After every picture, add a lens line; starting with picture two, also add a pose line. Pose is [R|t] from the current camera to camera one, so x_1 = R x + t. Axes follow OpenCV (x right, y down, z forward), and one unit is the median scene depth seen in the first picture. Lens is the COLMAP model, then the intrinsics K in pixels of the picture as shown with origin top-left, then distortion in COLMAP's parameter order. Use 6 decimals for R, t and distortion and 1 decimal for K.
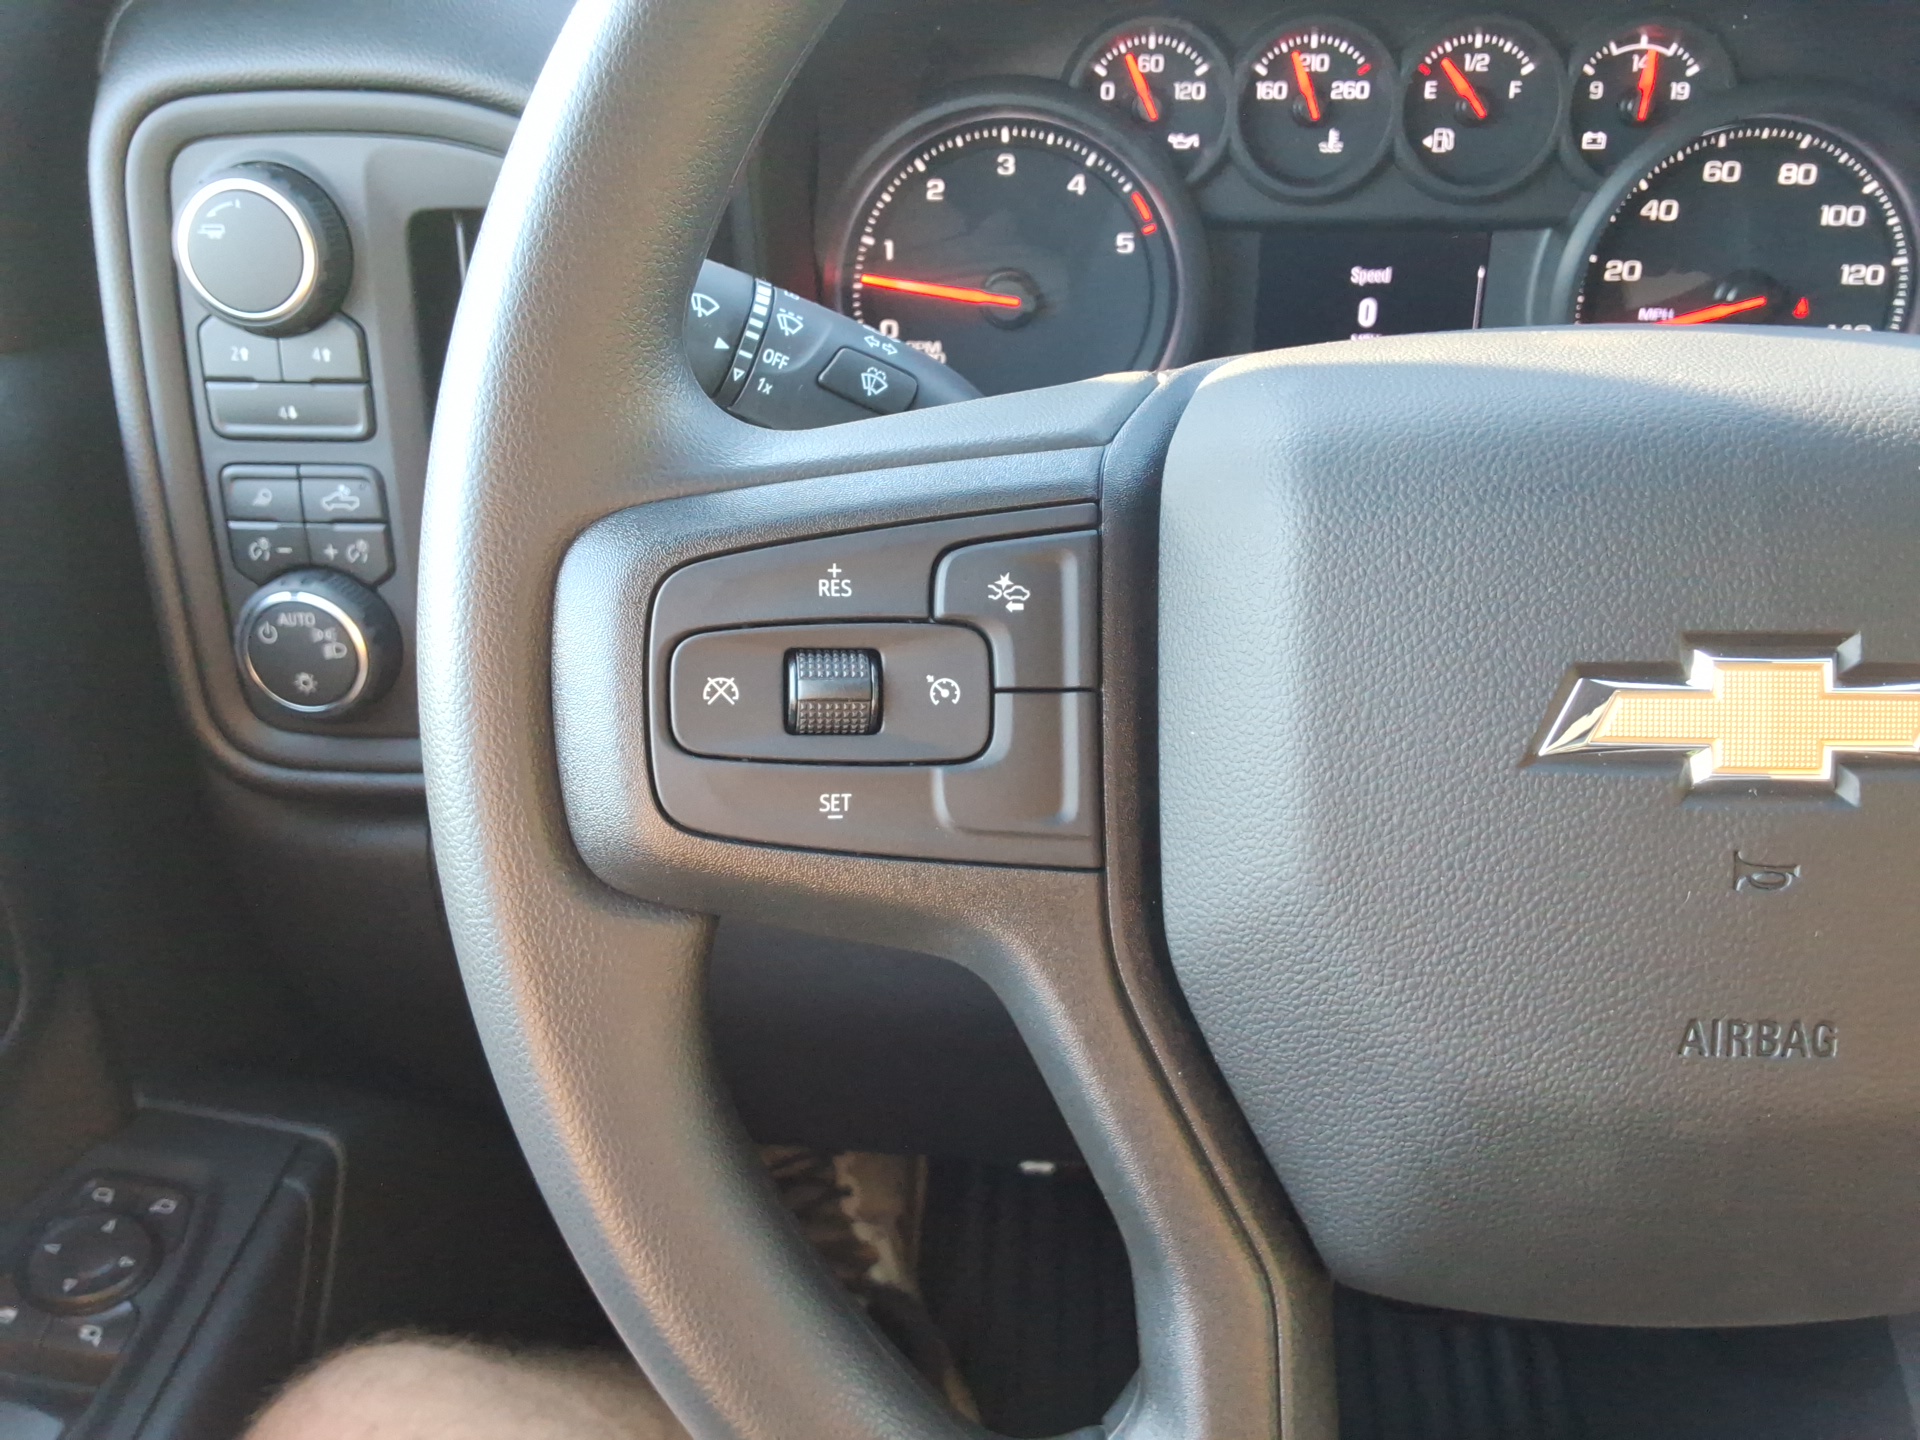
lens RADIAL K [[1536.0, 0, 971.3], [0, 1536.0, 707.7], [0, 0, 1]] dist [0.099220, -0.152858]
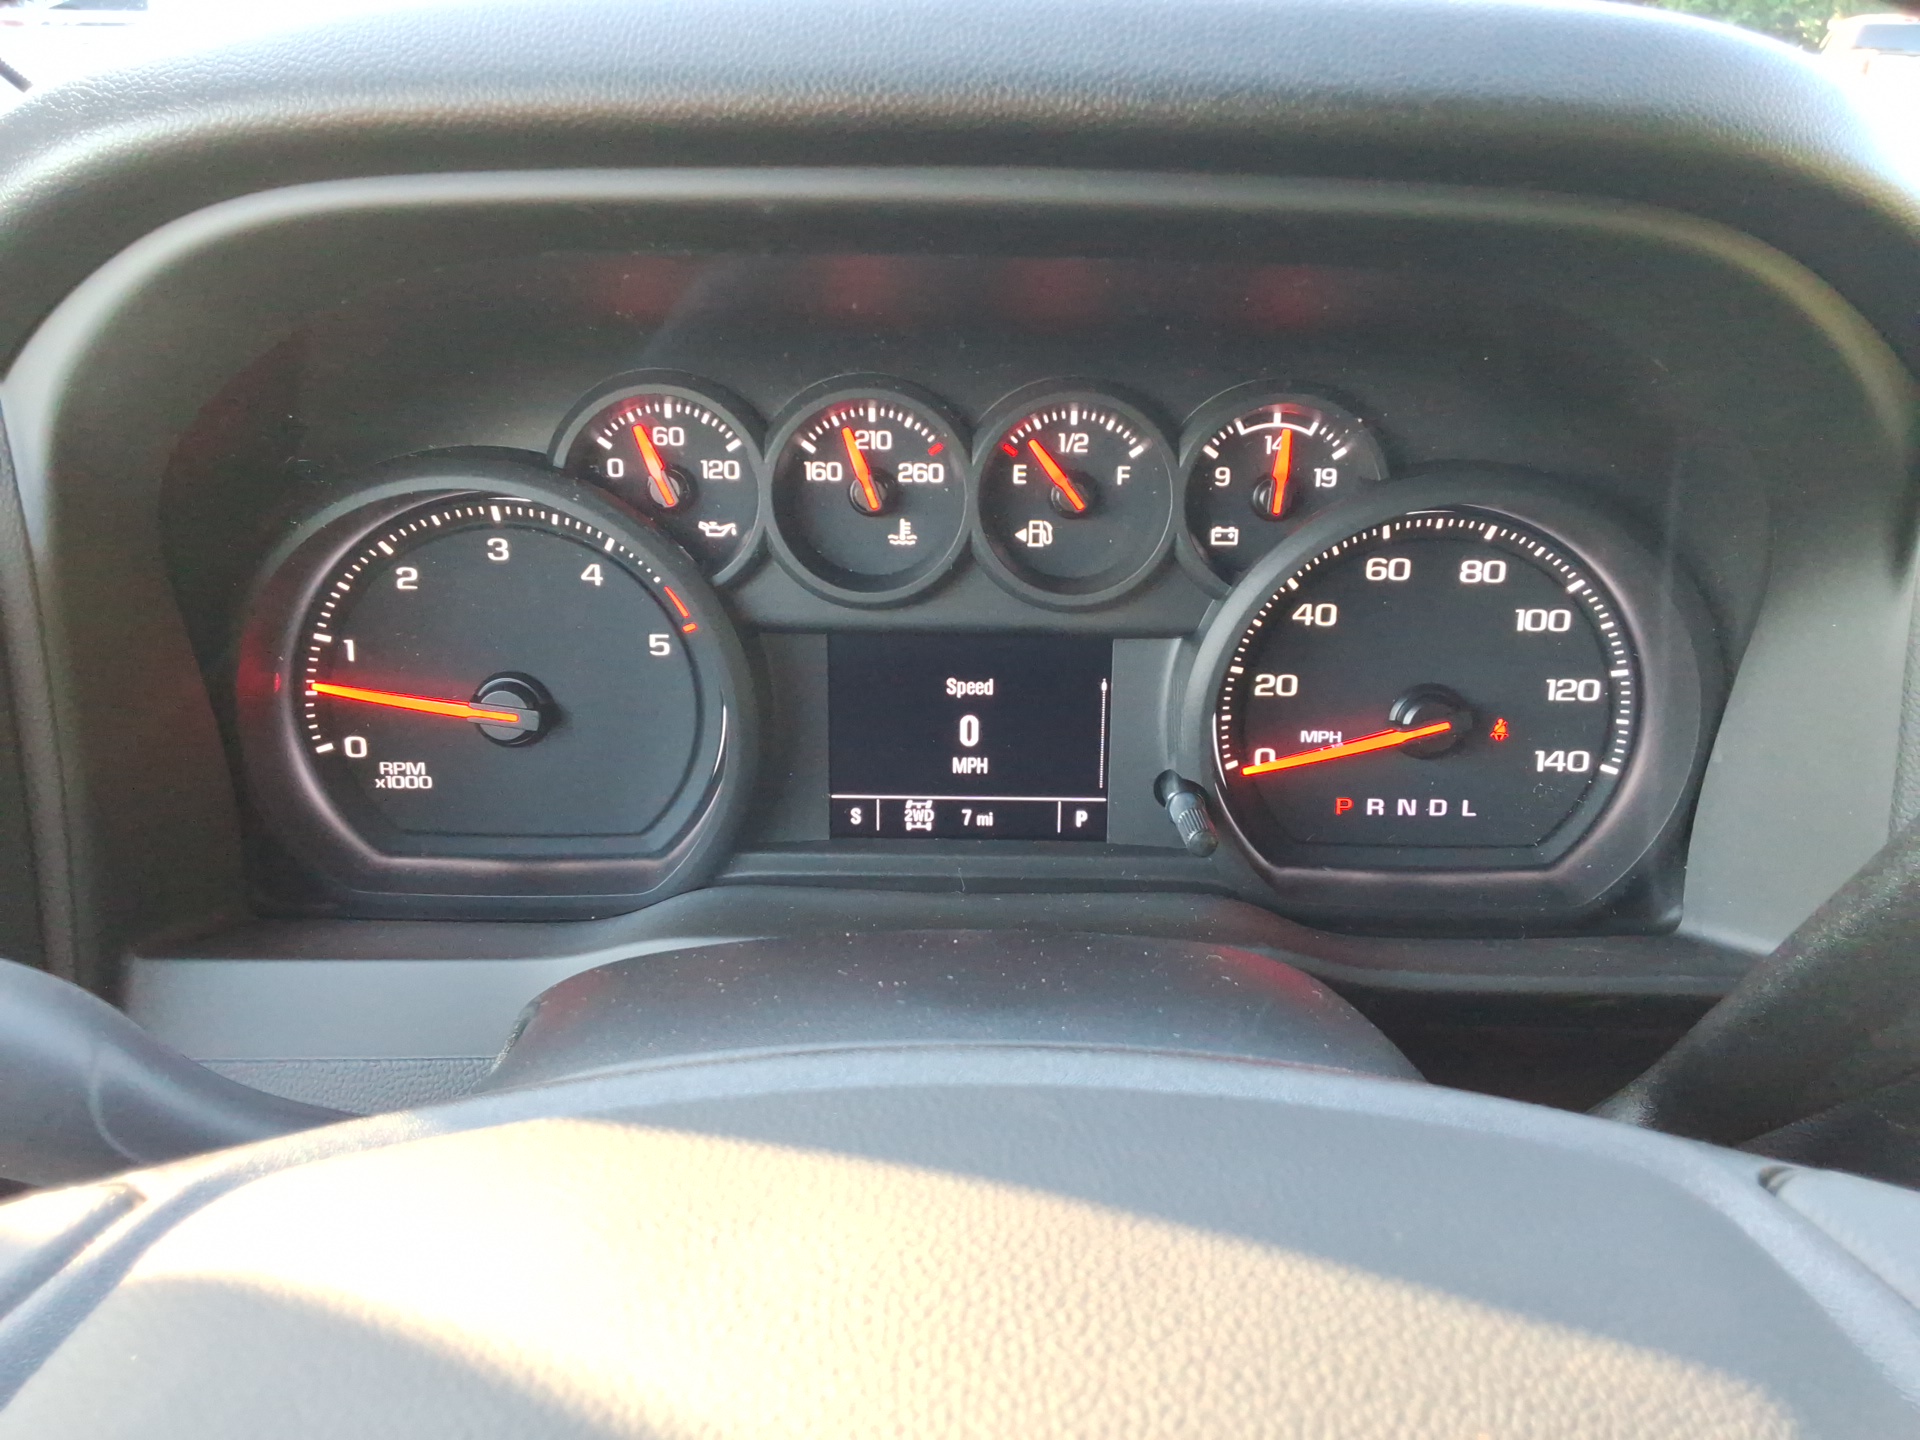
lens RADIAL K [[1536.0, 0, 972.6], [0, 1536.0, 700.8], [0, 0, 1]] dist [0.099220, -0.152858]
pose [[0.997852, -0.002591, 0.065454, 0.224977], [0.010862, 0.991929, -0.126325, -0.186594], [-0.064599, 0.126765, 0.989827, 0.240301]]
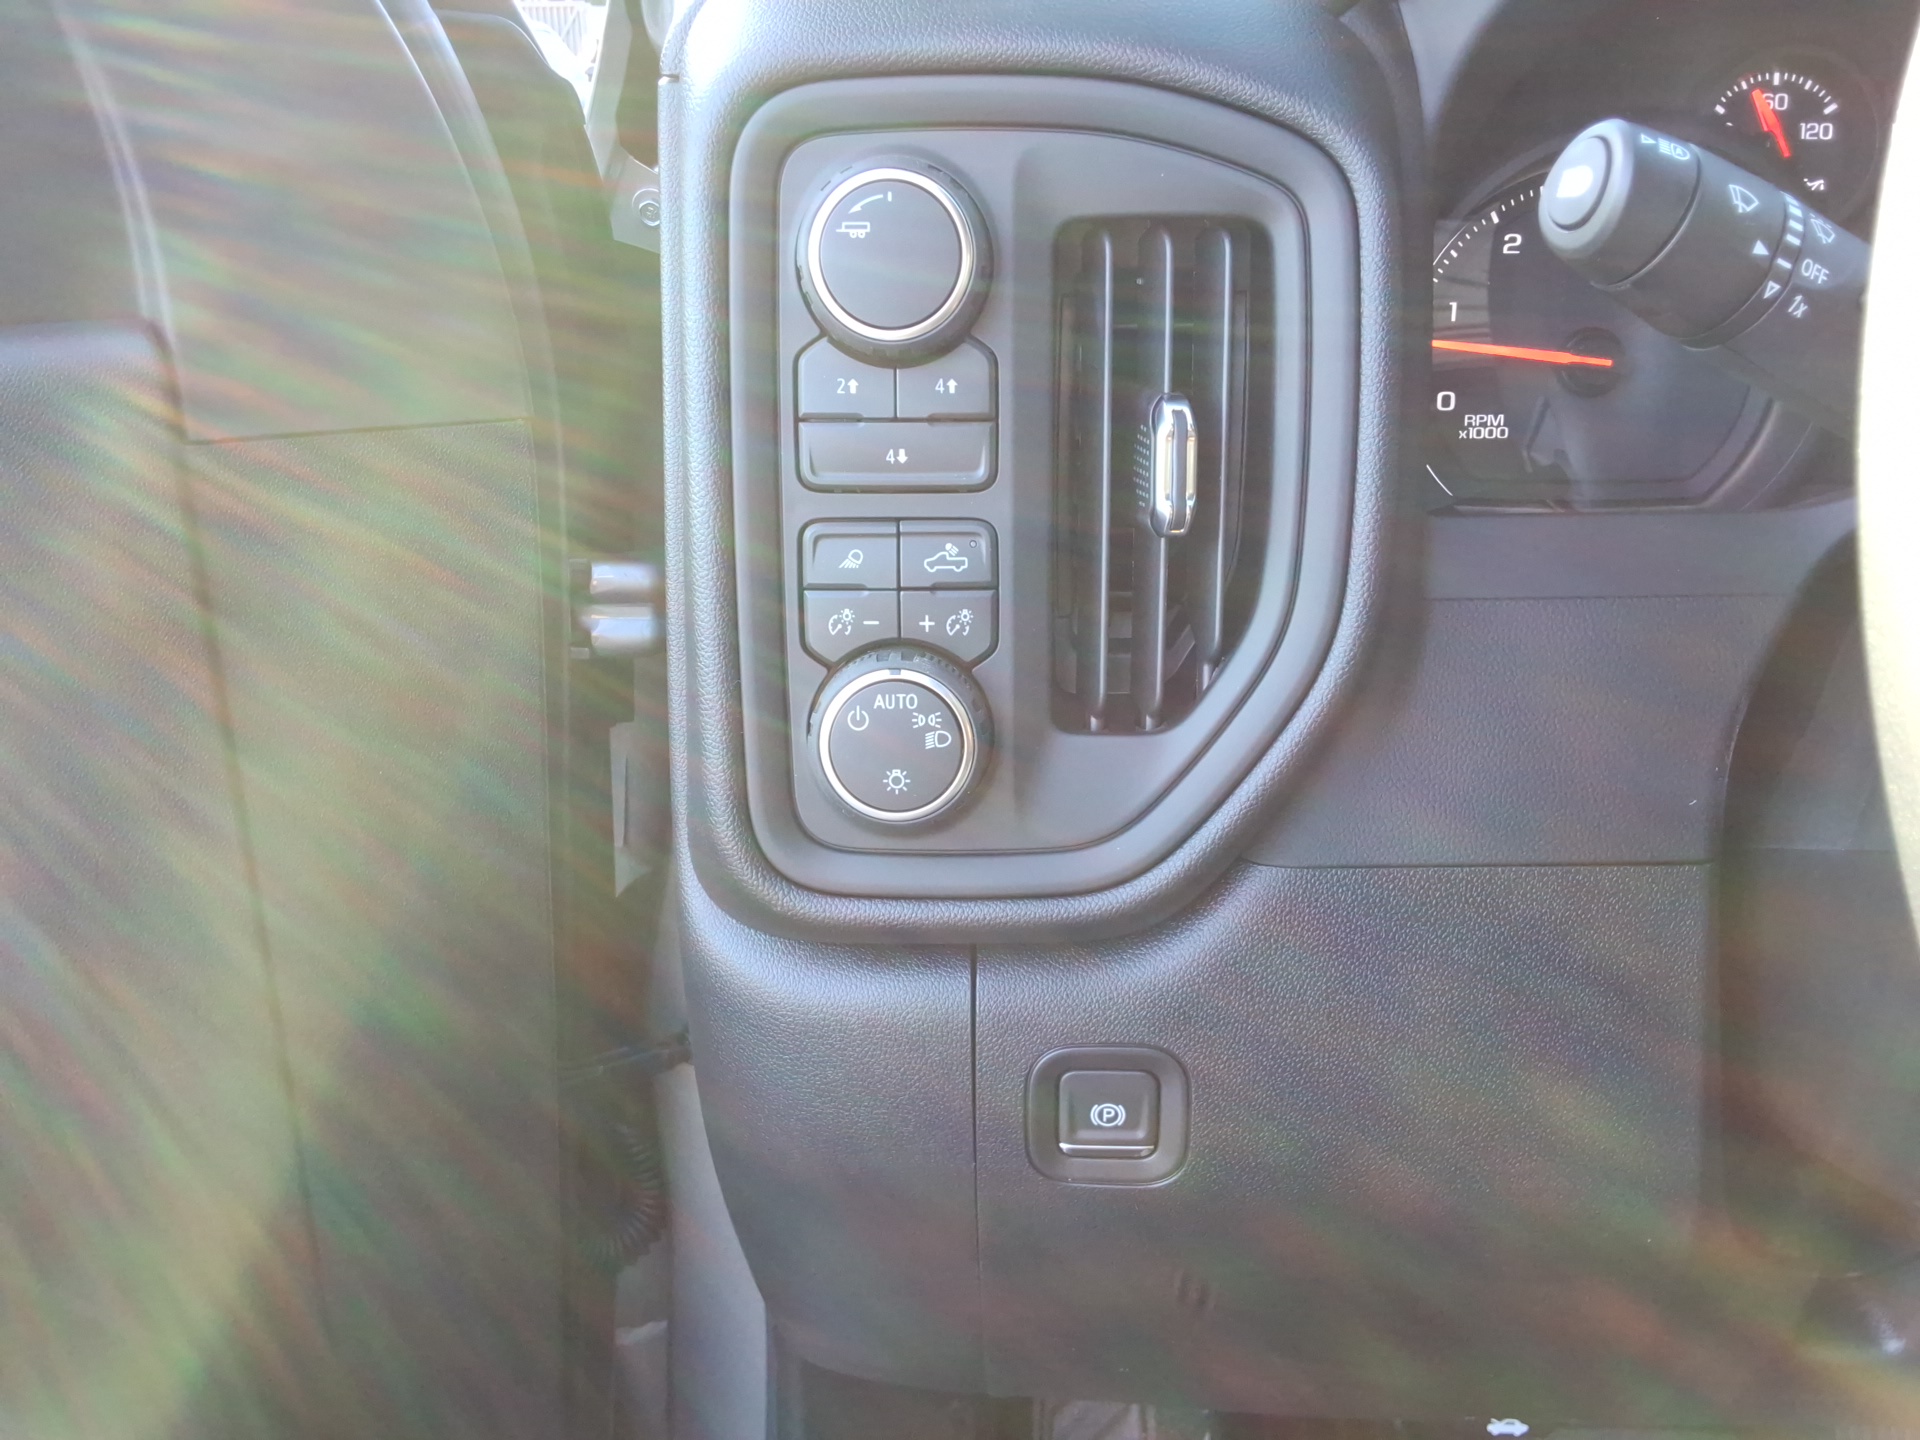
lens RADIAL K [[1536.0, 0, 962.2], [0, 1536.0, 729.9], [0, 0, 1]] dist [0.099220, -0.152858]
pose [[0.999483, -0.011055, 0.030180, -0.398926], [0.015543, 0.988138, -0.152778, 0.078527], [-0.028133, 0.153168, 0.987800, 0.184298]]
